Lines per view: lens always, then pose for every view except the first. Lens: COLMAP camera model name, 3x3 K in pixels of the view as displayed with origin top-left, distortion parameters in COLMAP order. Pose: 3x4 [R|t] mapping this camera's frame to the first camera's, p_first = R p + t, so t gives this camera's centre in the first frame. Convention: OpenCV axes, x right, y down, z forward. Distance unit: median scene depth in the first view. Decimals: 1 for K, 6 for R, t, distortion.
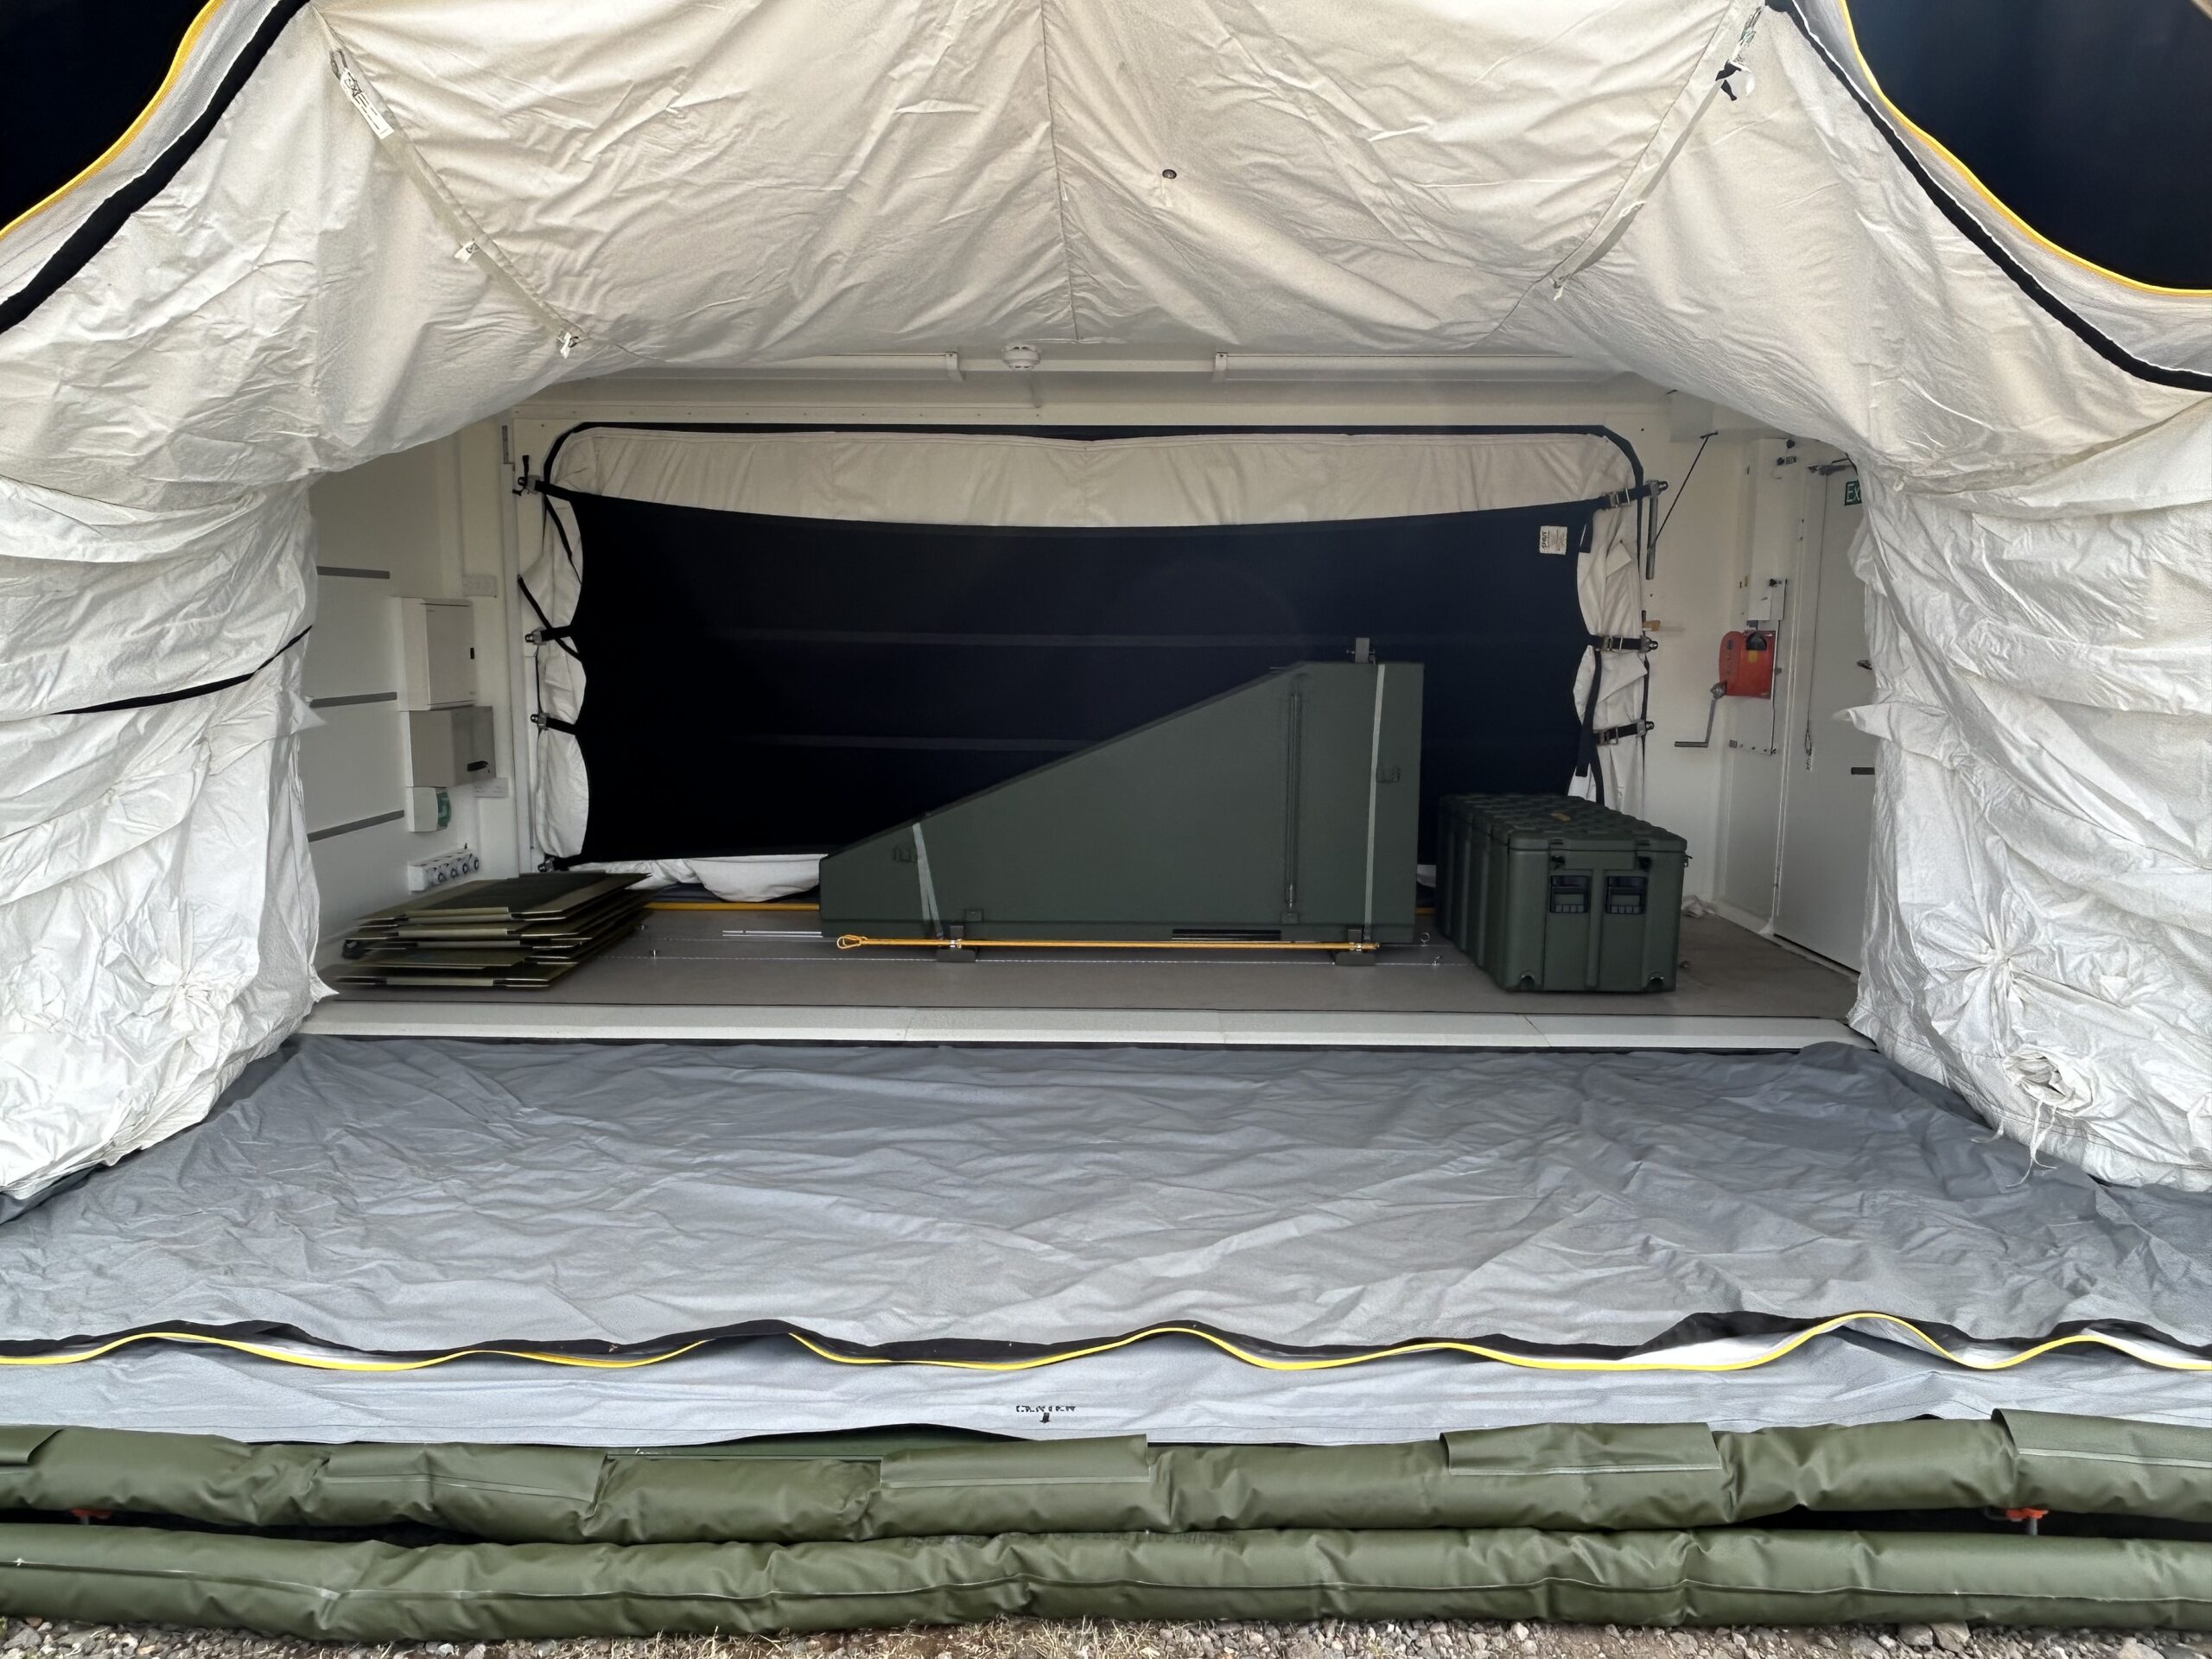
lens RADIAL K [[1471.1, 0, 1086.6], [0, 1471.1, 831.8], [0, 0, 1]] dist [0.001415, -0.002905]
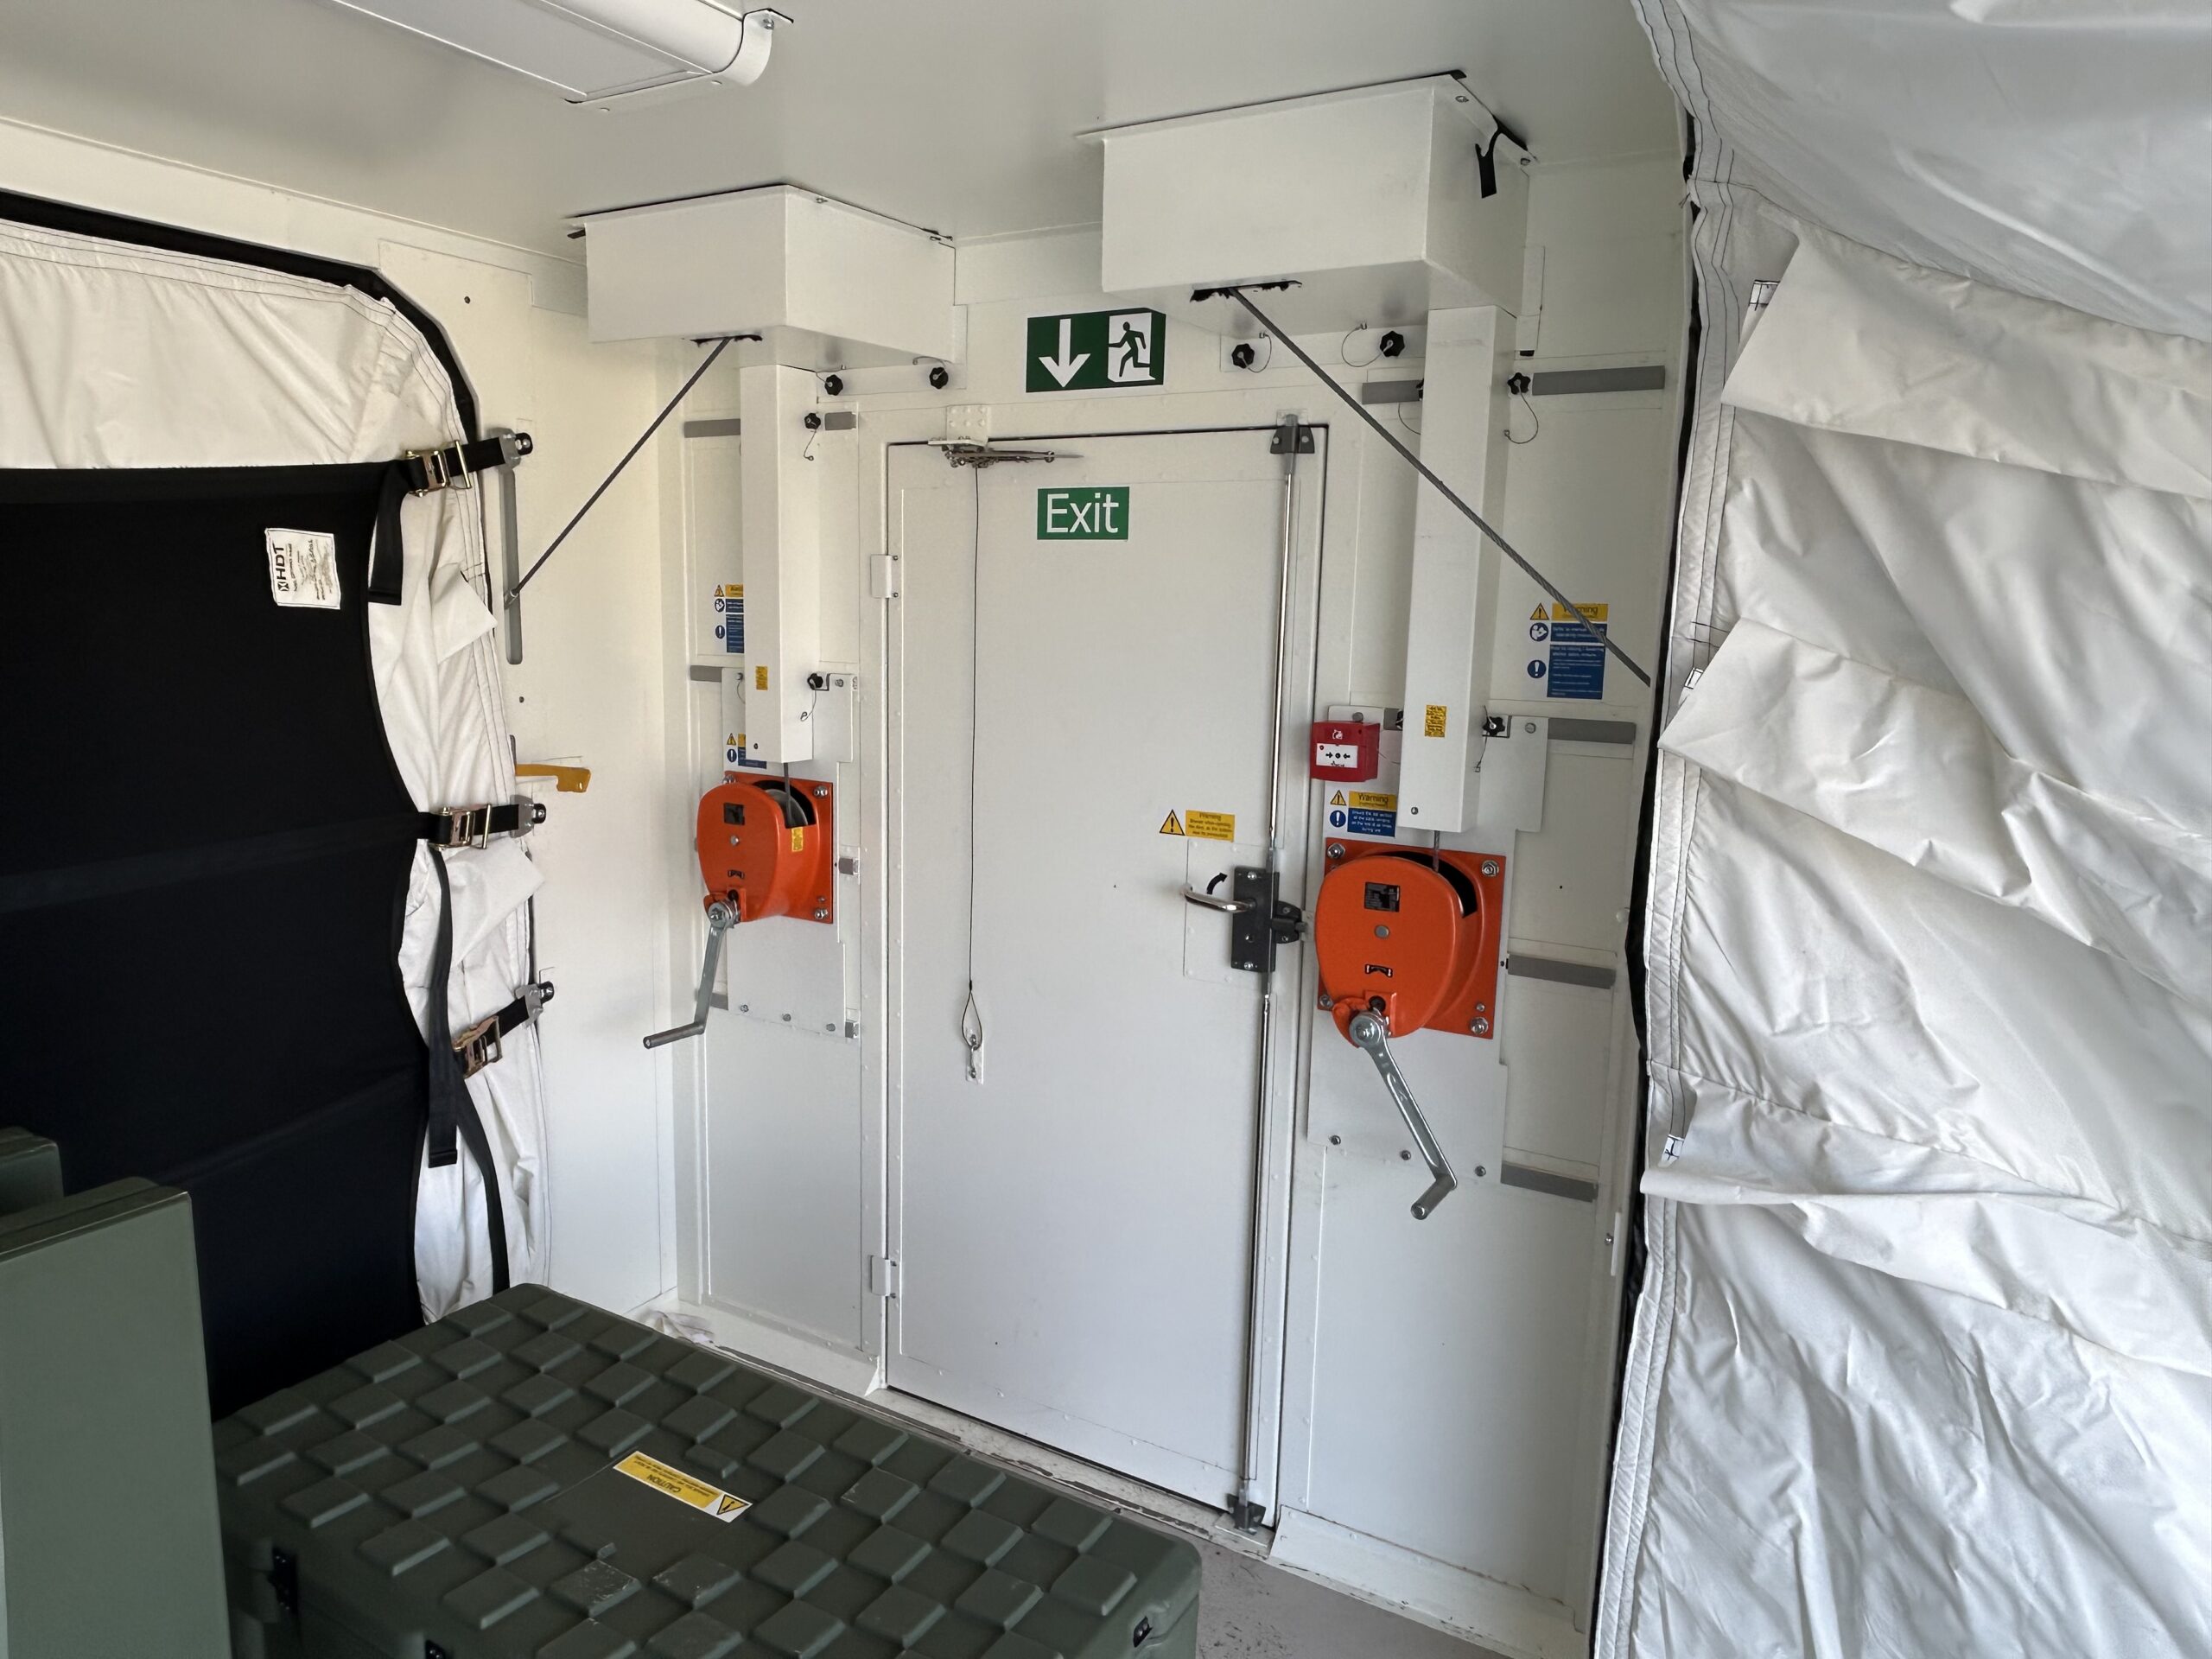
lens RADIAL K [[1471.1, 0, 1086.6], [0, 1471.1, 831.8], [0, 0, 1]] dist [0.001415, -0.002905]
pose [[0.499183, -0.132996, 0.856229, 0.165752], [0.099396, 0.990417, 0.095891, -0.259829], [-0.860777, 0.037239, 0.507618, 1.133068]]
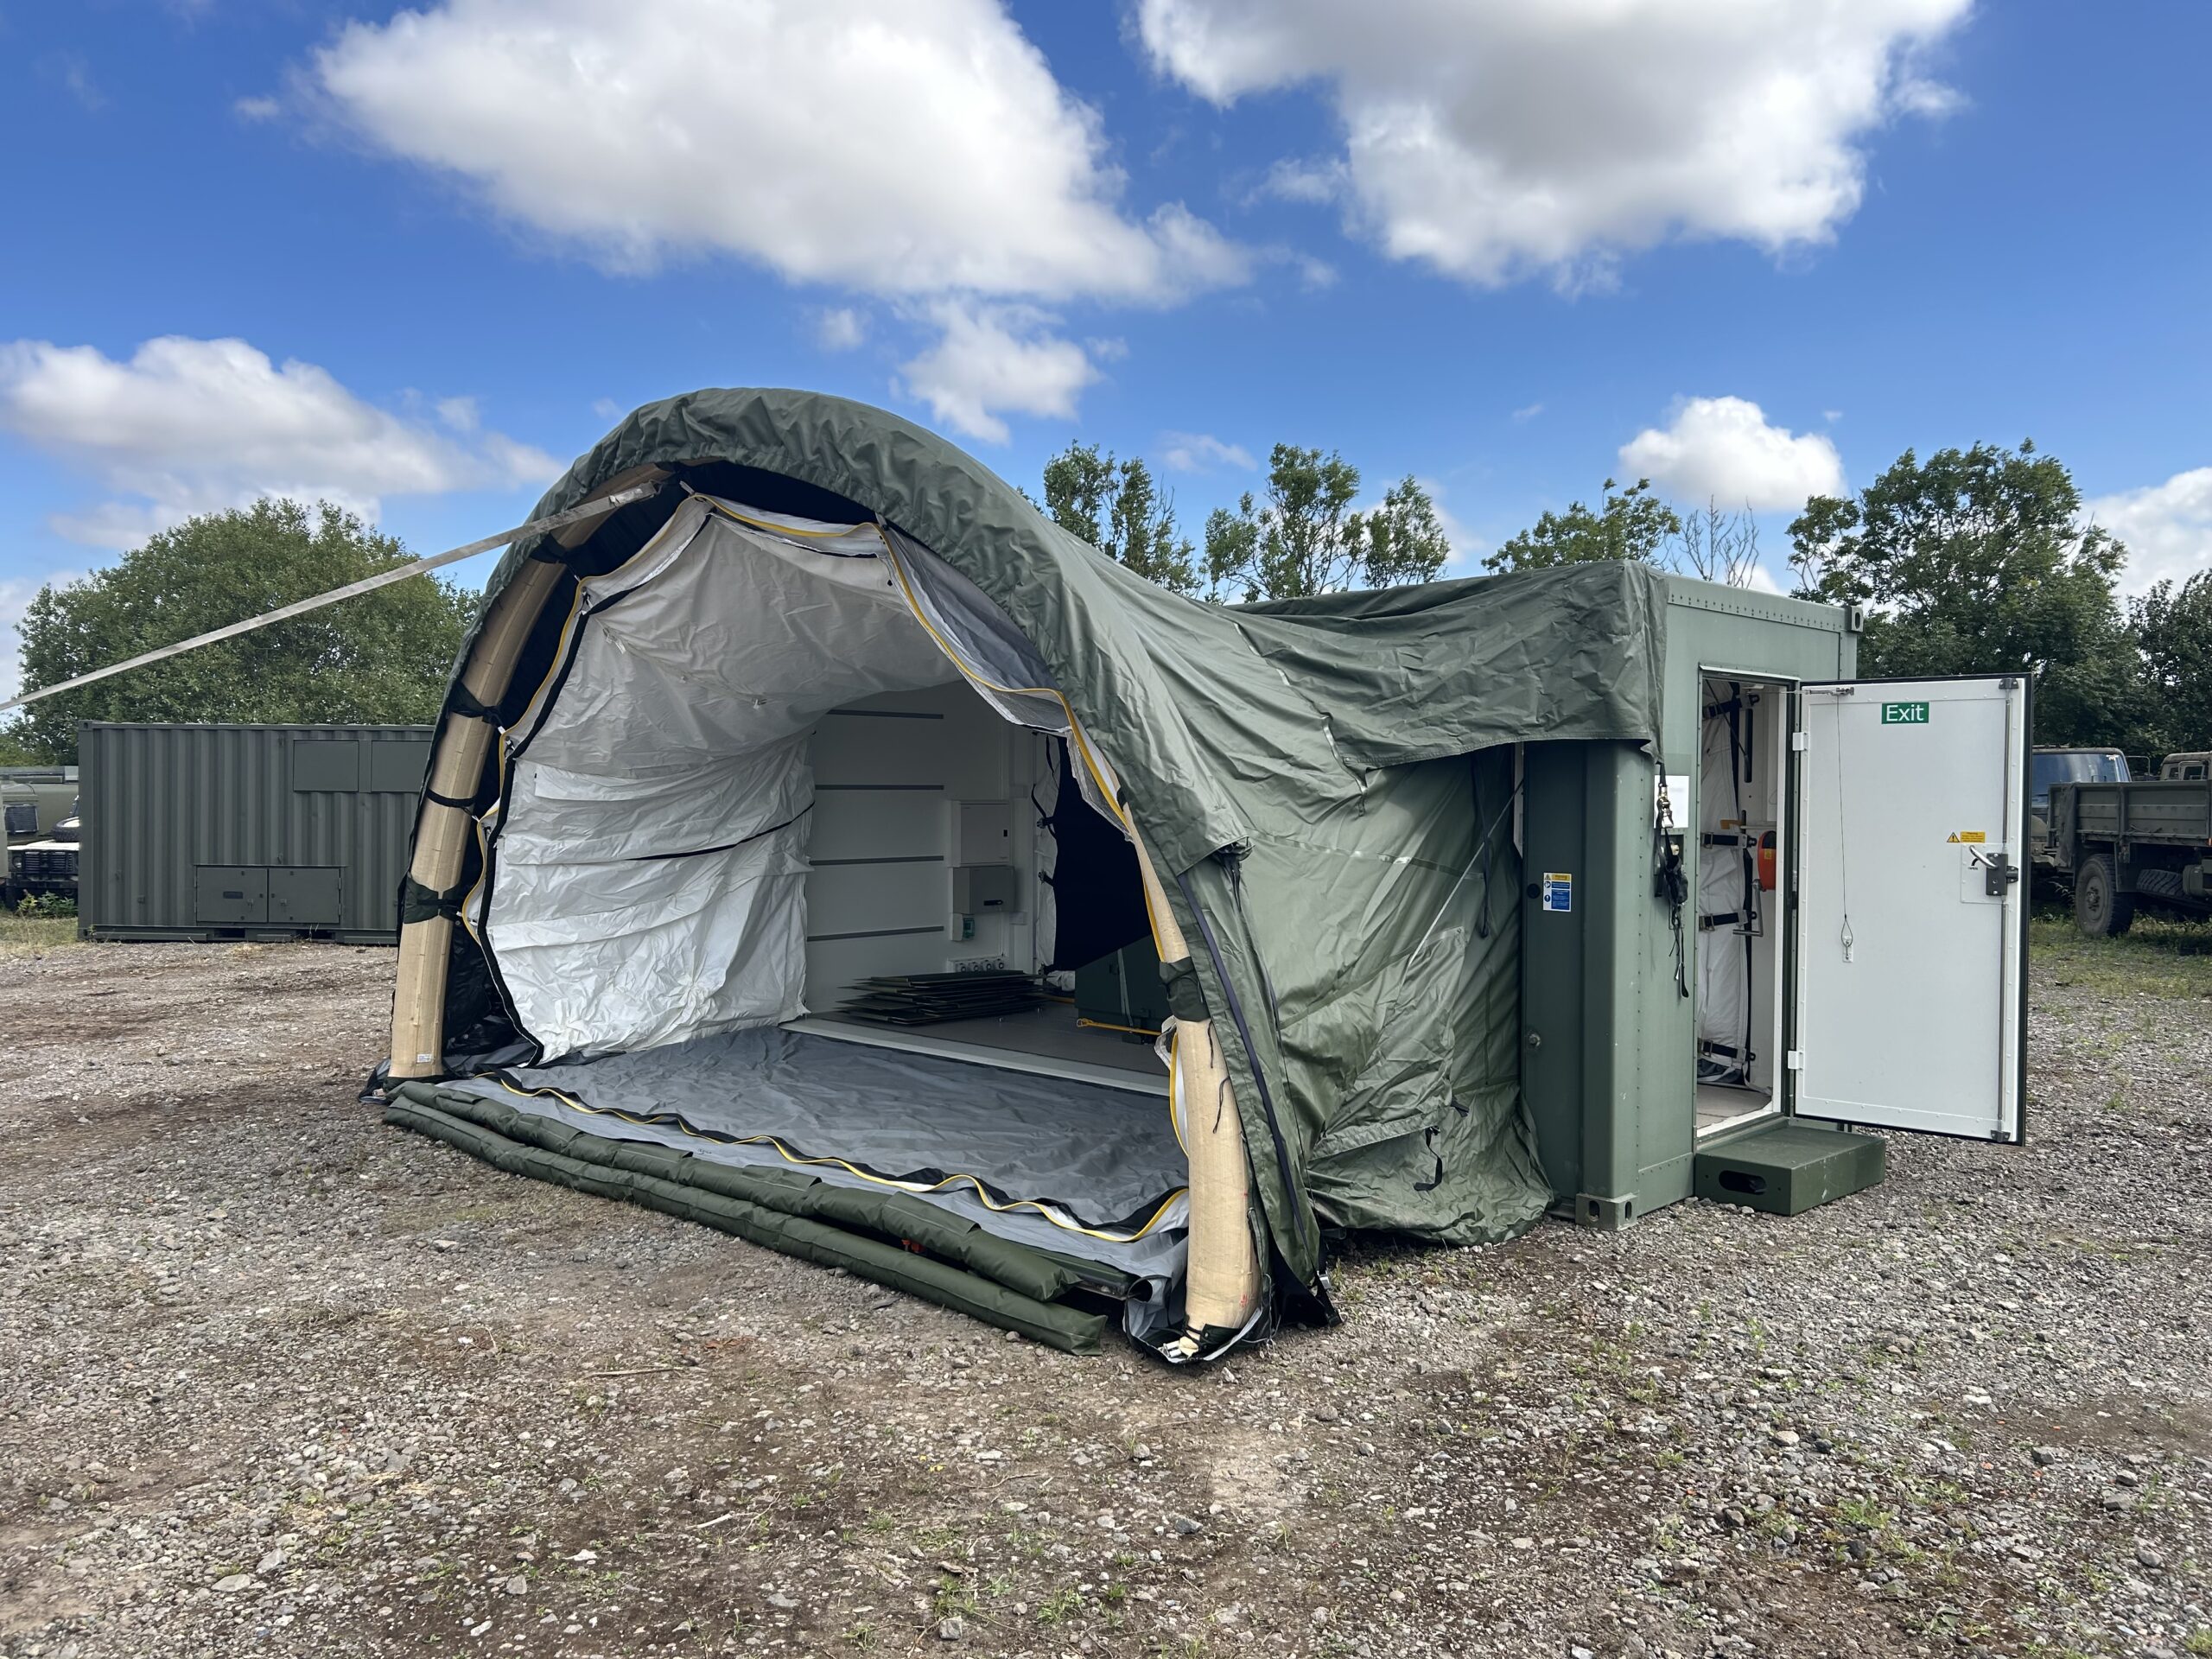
lens RADIAL K [[1665.1, 0, 1106.0], [0, 1665.1, 829.5], [0, 0, 1]] dist [0.039507, -0.000313]
pose [[0.728330, 0.012669, -0.685109, 1.581411], [-0.091774, 0.992625, -0.079208, 0.013851], [0.679053, 0.120565, 0.724121, -0.415278]]
